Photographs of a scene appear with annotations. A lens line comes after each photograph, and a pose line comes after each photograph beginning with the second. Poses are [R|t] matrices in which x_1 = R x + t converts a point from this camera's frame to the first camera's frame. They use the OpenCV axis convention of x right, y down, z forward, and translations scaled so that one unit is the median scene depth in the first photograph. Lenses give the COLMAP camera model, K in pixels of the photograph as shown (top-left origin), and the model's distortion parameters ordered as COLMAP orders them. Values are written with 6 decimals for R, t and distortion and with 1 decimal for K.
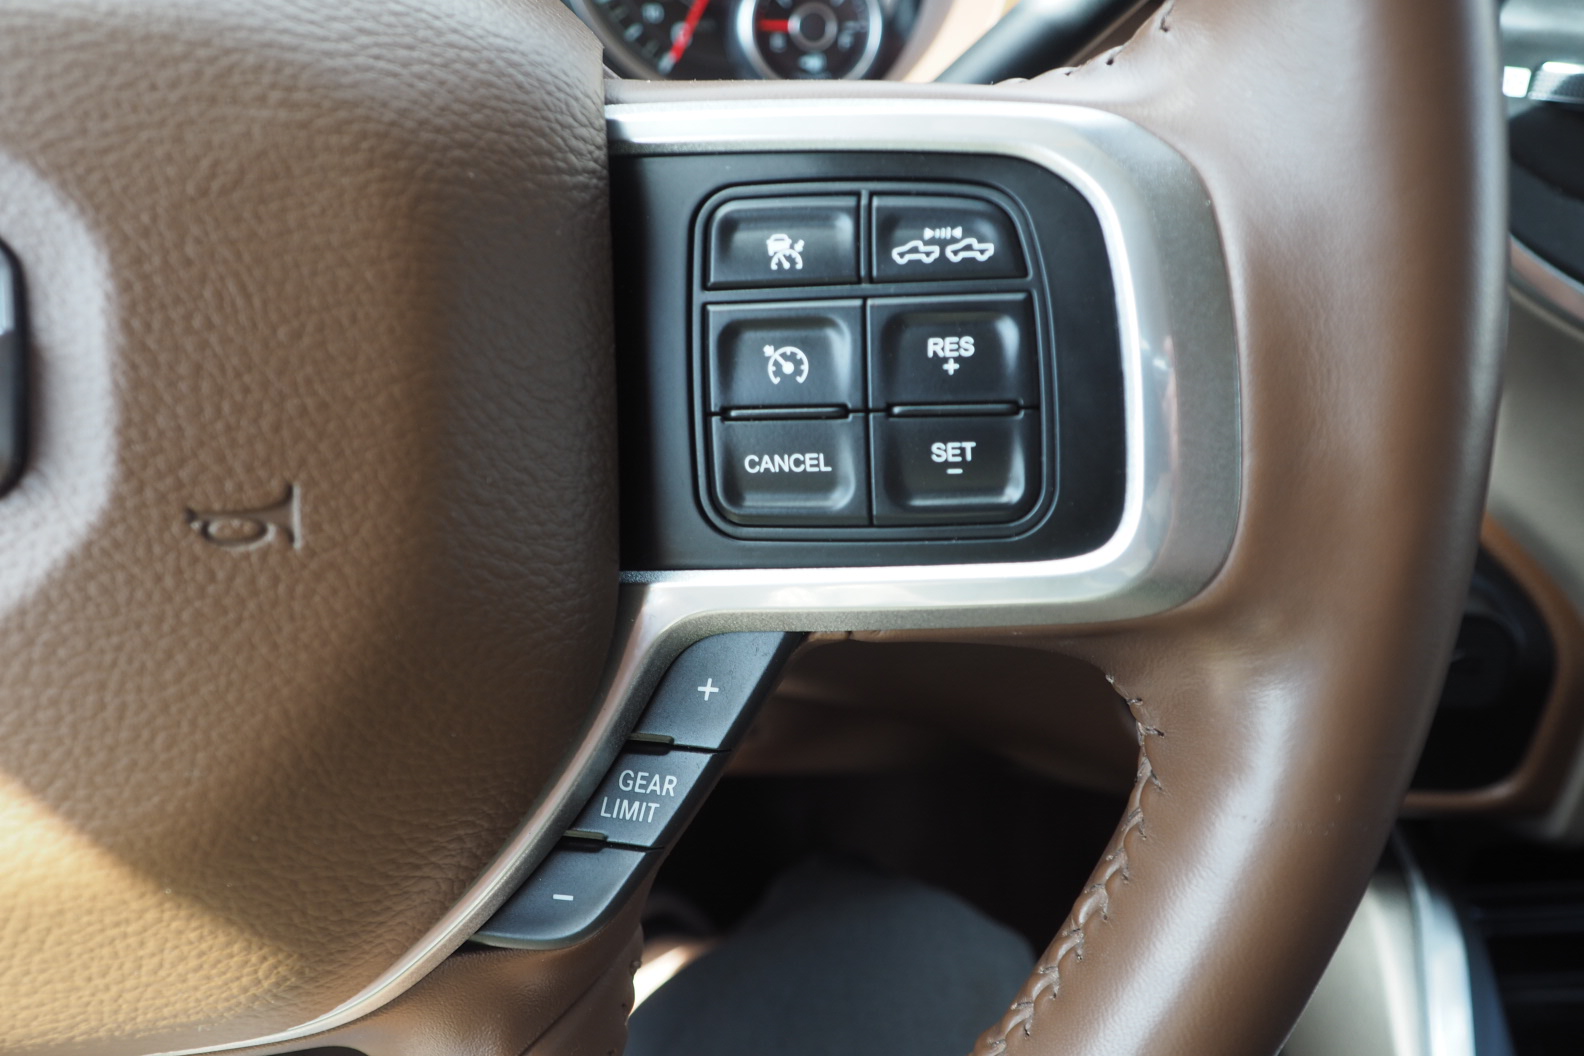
lens RADIAL K [[1342.2, 0, 778.8], [0, 1342.2, 540.7], [0, 0, 1]] dist [-0.028609, 0.007968]
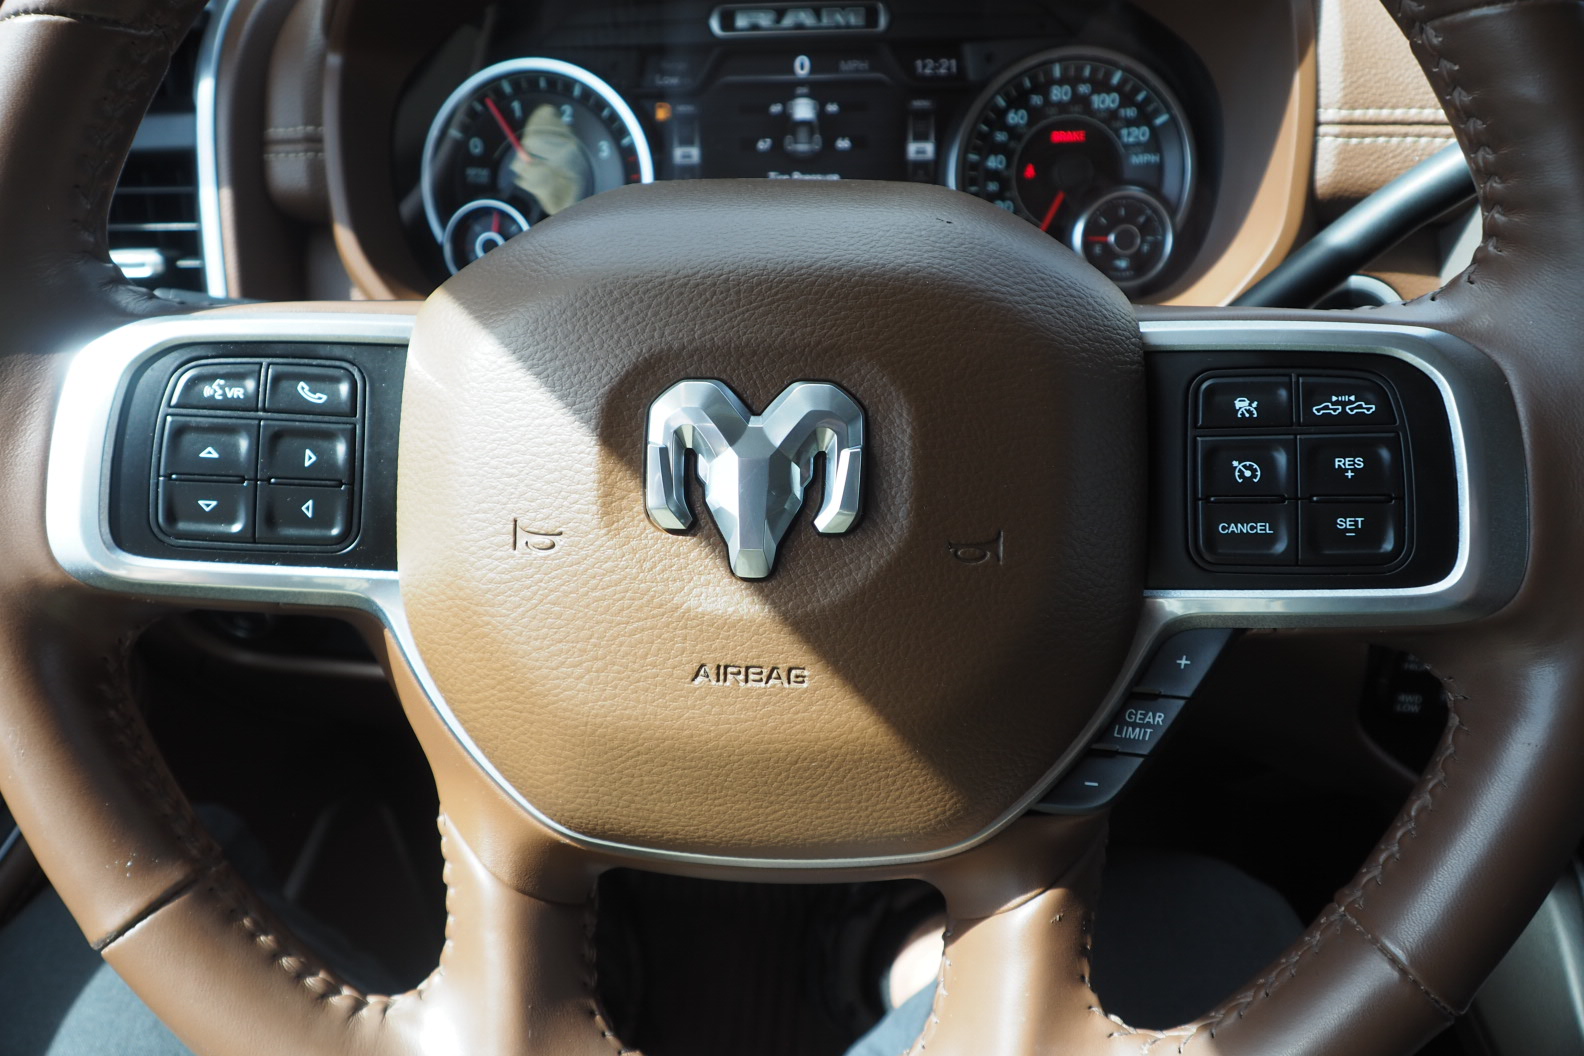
lens RADIAL K [[1119.9, 0, 798.8], [0, 1119.9, 527.7], [0, 0, 1]] dist [-0.045708, 0.010071]
pose [[0.990068, 0.021975, -0.138863, -0.378731], [-0.033305, 0.996254, -0.079803, 0.078304], [0.136589, 0.083635, 0.987091, -0.513468]]
